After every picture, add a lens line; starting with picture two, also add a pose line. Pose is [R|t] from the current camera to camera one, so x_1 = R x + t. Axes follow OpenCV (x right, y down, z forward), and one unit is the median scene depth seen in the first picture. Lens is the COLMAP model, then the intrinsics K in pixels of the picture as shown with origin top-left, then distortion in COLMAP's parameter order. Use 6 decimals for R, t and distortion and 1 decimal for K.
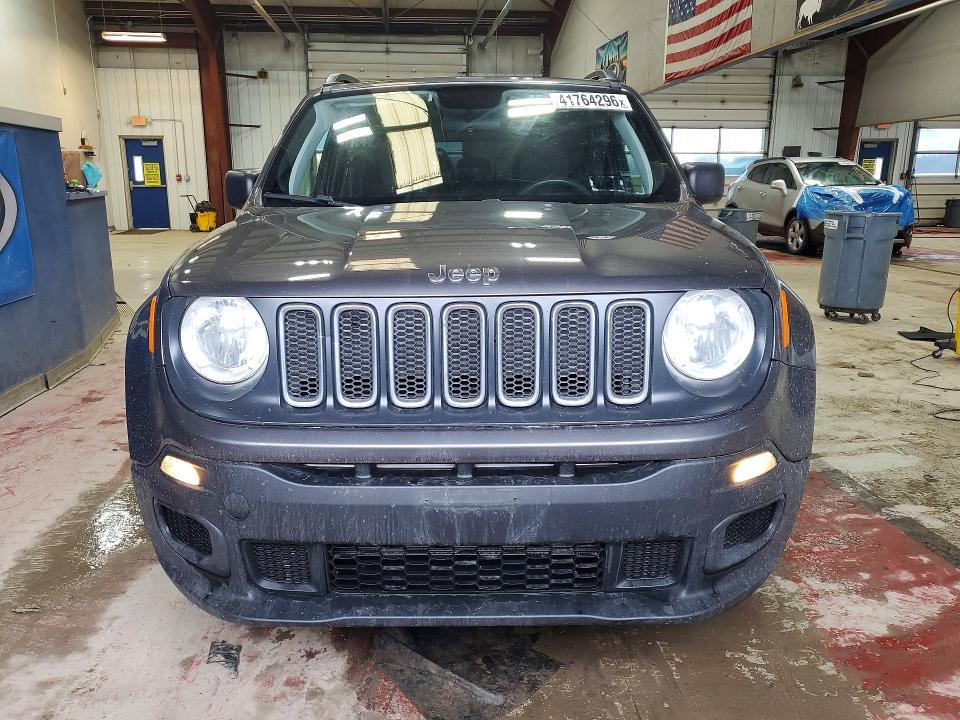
lens RADIAL K [[740.5, 0, 478.9], [0, 740.5, 360.3], [0, 0, 1]] dist [0.023505, -0.012678]
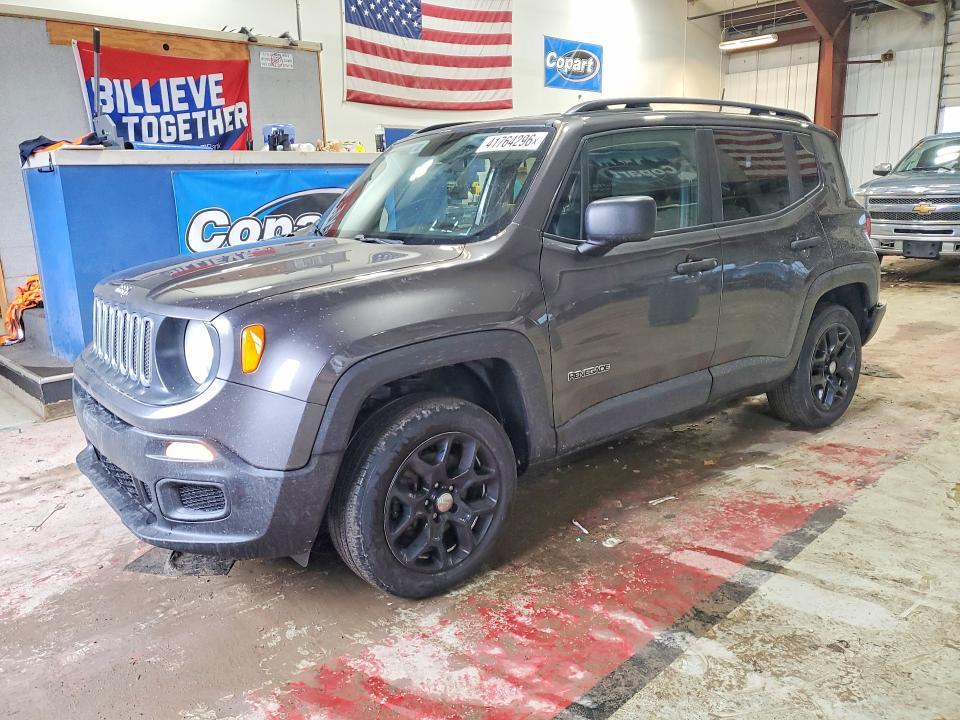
lens RADIAL K [[740.5, 0, 456.2], [0, 740.5, 353.2], [0, 0, 1]] dist [0.023505, -0.012678]
pose [[0.629055, 0.158004, -0.761134, 0.129850], [-0.154918, 0.984966, 0.076434, -0.016523], [0.761768, 0.069832, 0.644075, 0.037889]]
